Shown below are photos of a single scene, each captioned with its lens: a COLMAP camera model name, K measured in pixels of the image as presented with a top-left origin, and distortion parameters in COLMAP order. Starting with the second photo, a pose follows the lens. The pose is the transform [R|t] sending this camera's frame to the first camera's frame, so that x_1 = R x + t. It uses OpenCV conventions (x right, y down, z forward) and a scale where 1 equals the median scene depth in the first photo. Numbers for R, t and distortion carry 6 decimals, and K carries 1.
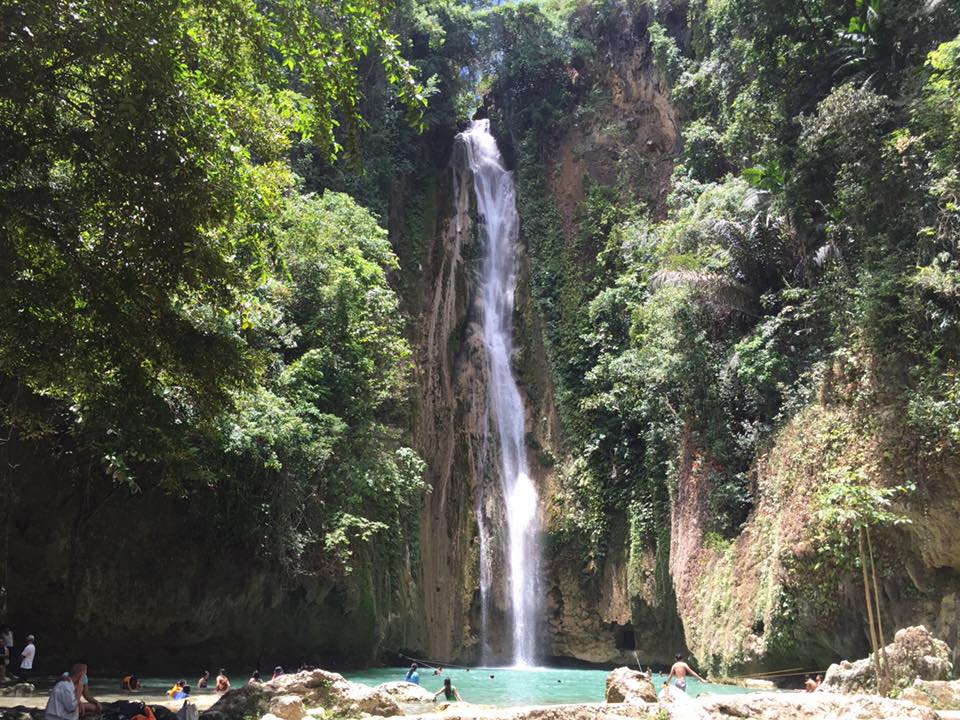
lens RADIAL K [[806.7, 0, 480.0], [0, 806.7, 360.0], [0, 0, 1]] dist [0.084585, -0.126275]
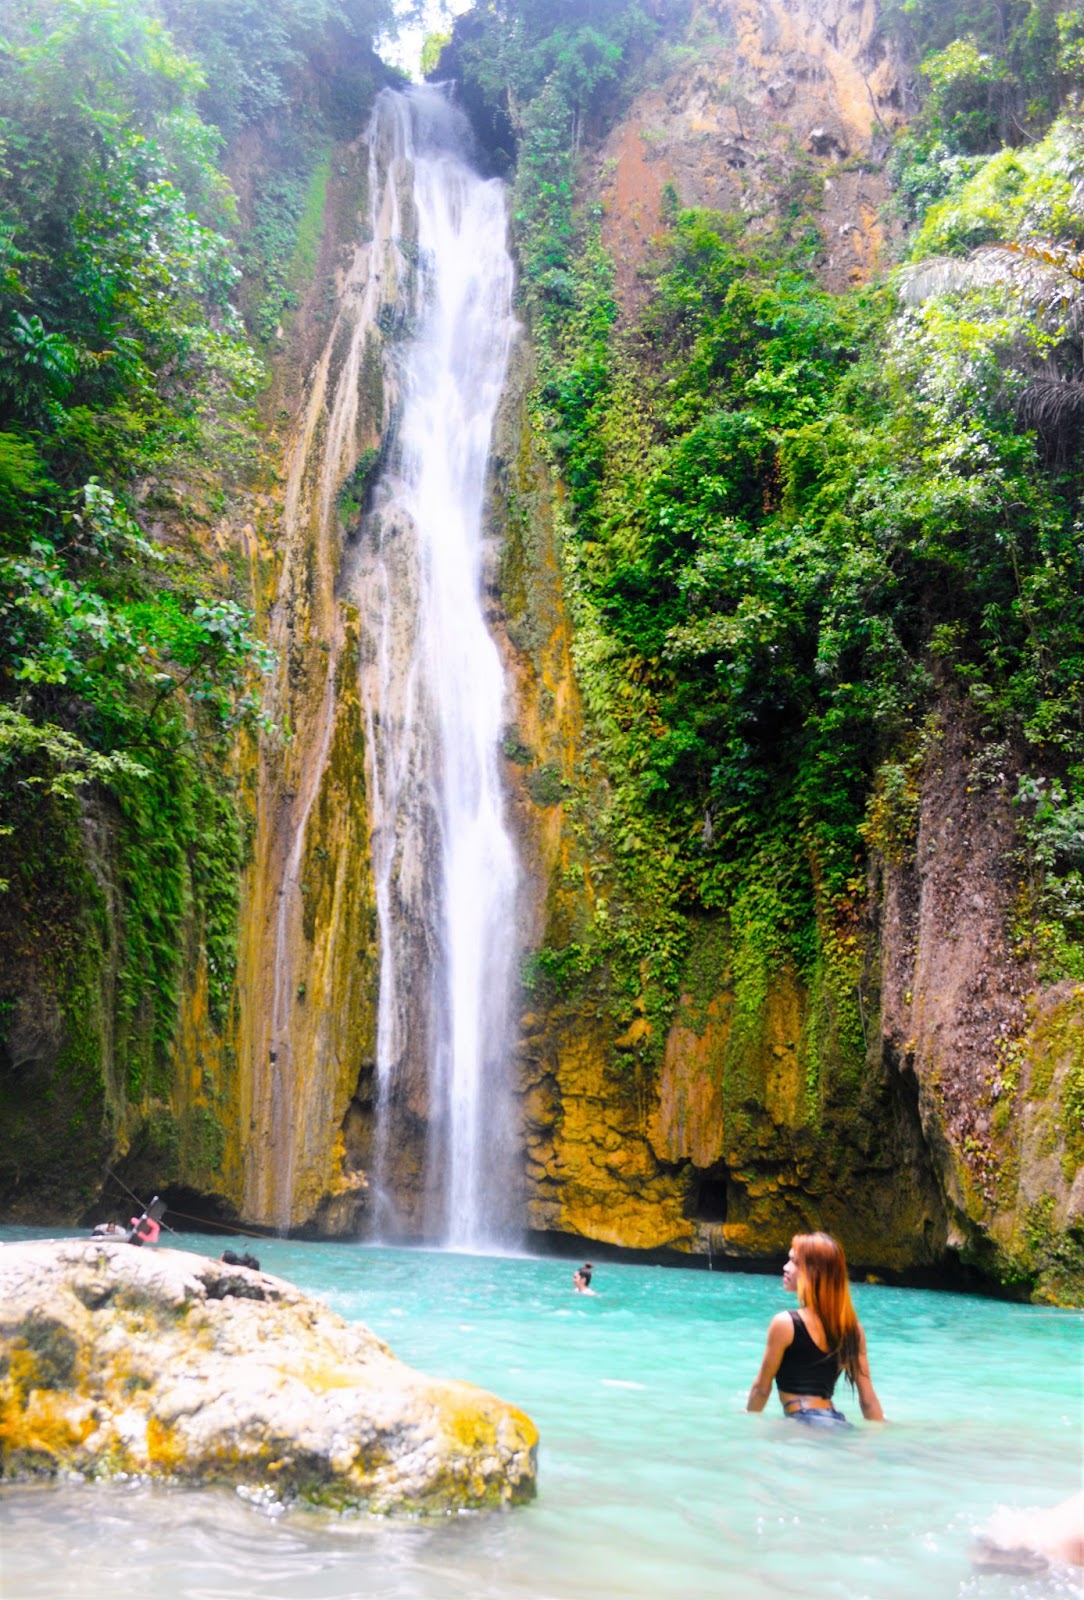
lens RADIAL K [[1487.4, 0, 520.4], [0, 1487.4, 869.0], [0, 0, 1]] dist [-0.062335, 0.005699]
pose [[0.990038, 0.079140, 0.116458, -0.019563], [-0.090920, 0.990867, 0.099584, 0.090518], [-0.107514, -0.109180, 0.988191, 0.229451]]
